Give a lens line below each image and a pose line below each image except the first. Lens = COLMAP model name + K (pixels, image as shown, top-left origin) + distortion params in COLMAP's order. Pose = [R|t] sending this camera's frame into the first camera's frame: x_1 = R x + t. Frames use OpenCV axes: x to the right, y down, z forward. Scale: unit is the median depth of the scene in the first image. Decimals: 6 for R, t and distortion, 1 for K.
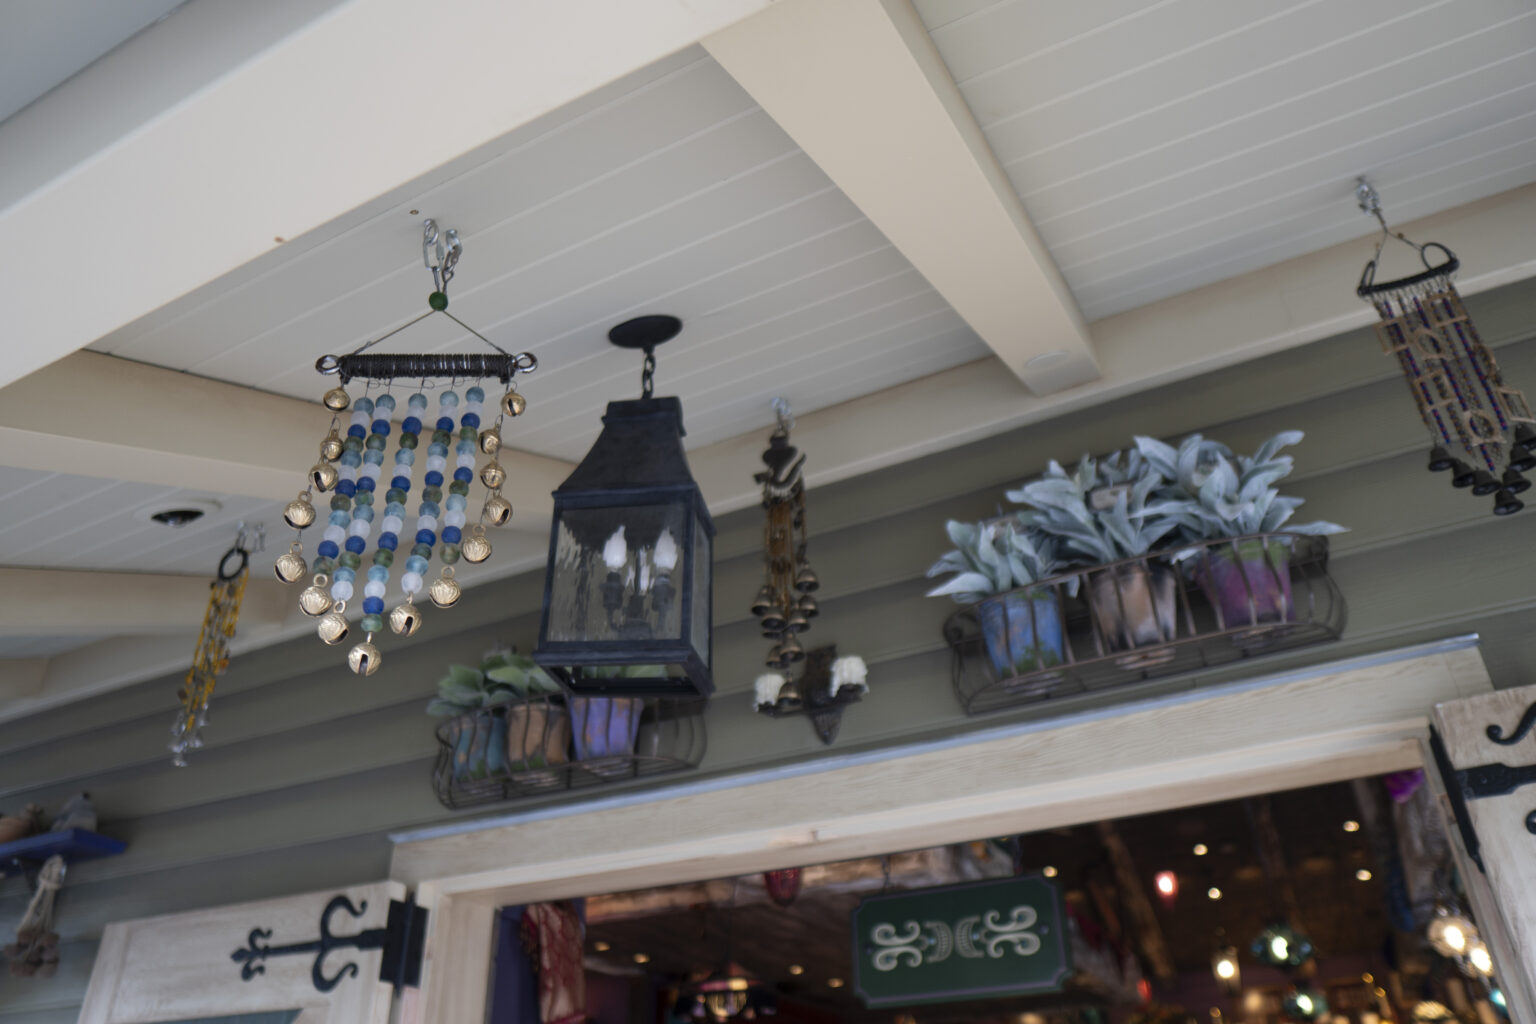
lens RADIAL K [[1069.9, 0, 767.0], [0, 1069.9, 515.9], [0, 0, 1]] dist [-0.075181, 0.030663]
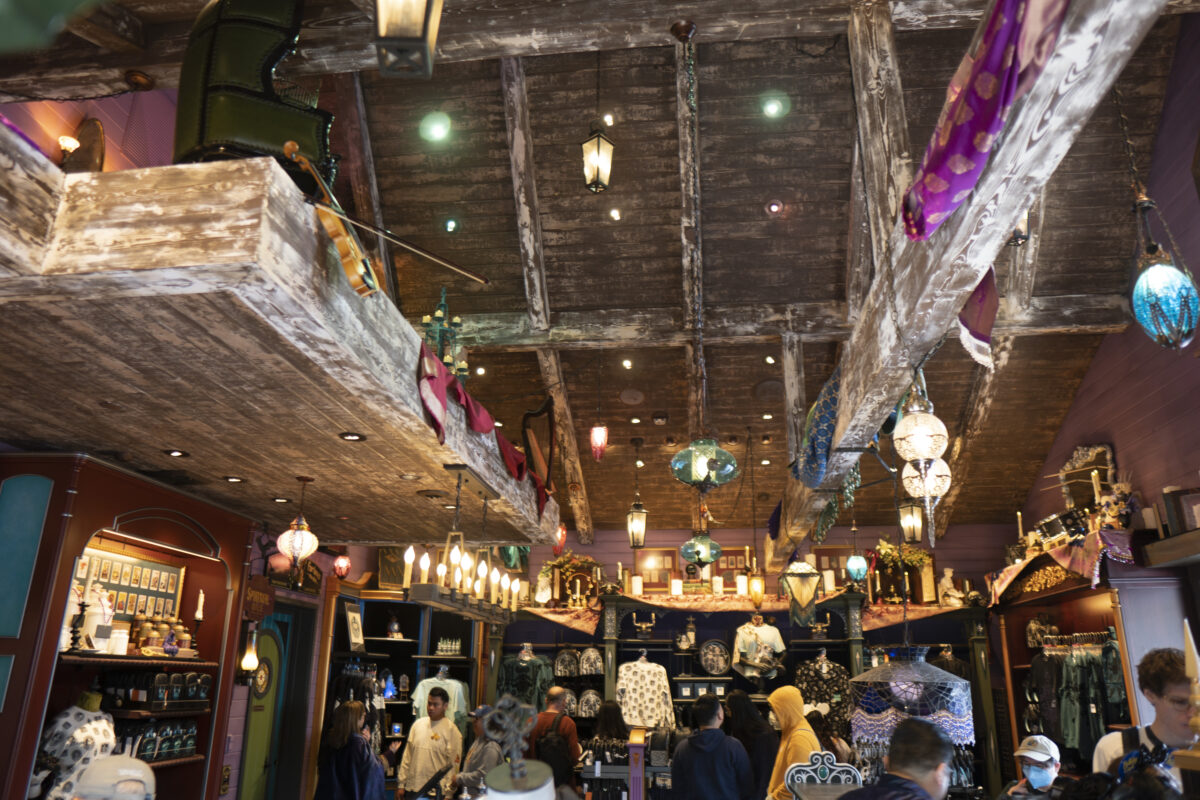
lens RADIAL K [[812.6, 0, 596.6], [0, 812.6, 405.3], [0, 0, 1]] dist [-0.063743, 0.015737]
pose [[0.939390, 0.140527, 0.312728, 0.113007], [-0.209812, 0.957026, 0.200198, 0.148076], [-0.271156, -0.253678, 0.928505, 0.242713]]
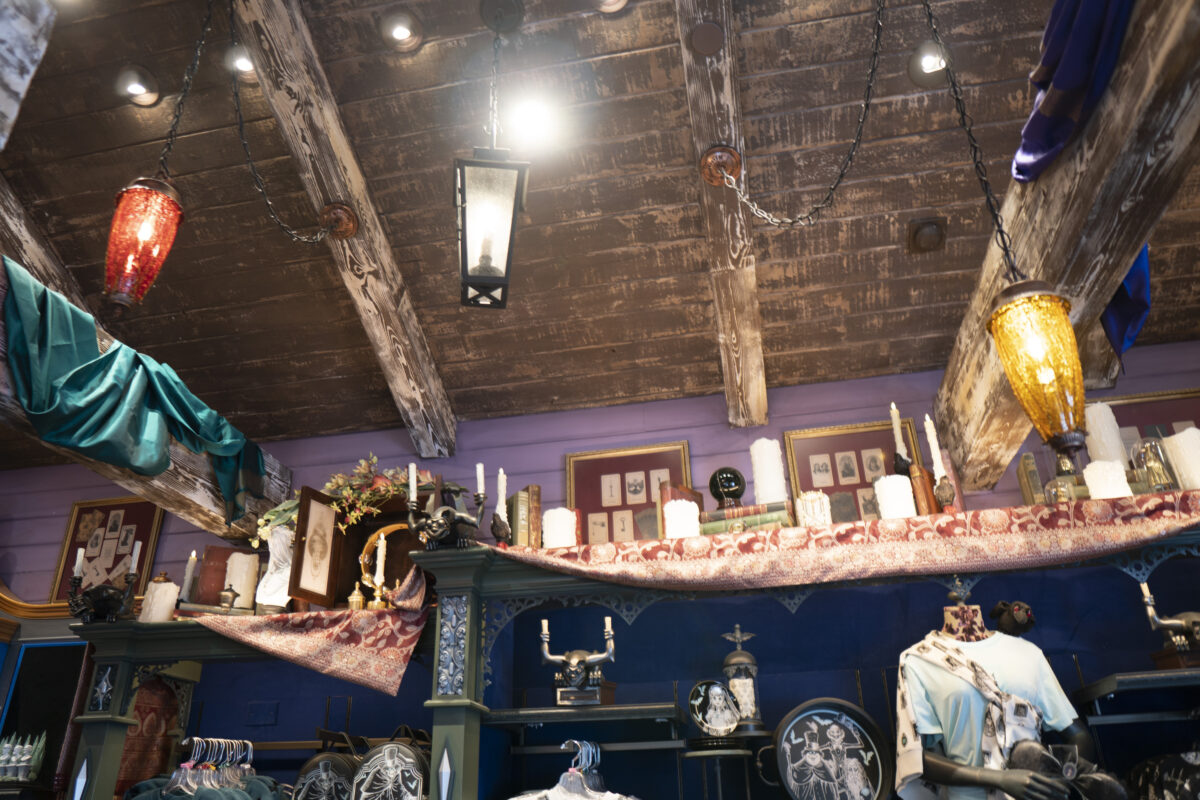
lens RADIAL K [[835.8, 0, 594.0], [0, 835.8, 395.7], [0, 0, 1]] dist [-0.075181, 0.030663]
pose [[0.961291, 0.127356, 0.244337, 0.324576], [-0.145660, 0.987616, 0.058292, 0.365982], [-0.233887, -0.091626, 0.967937, 0.605794]]
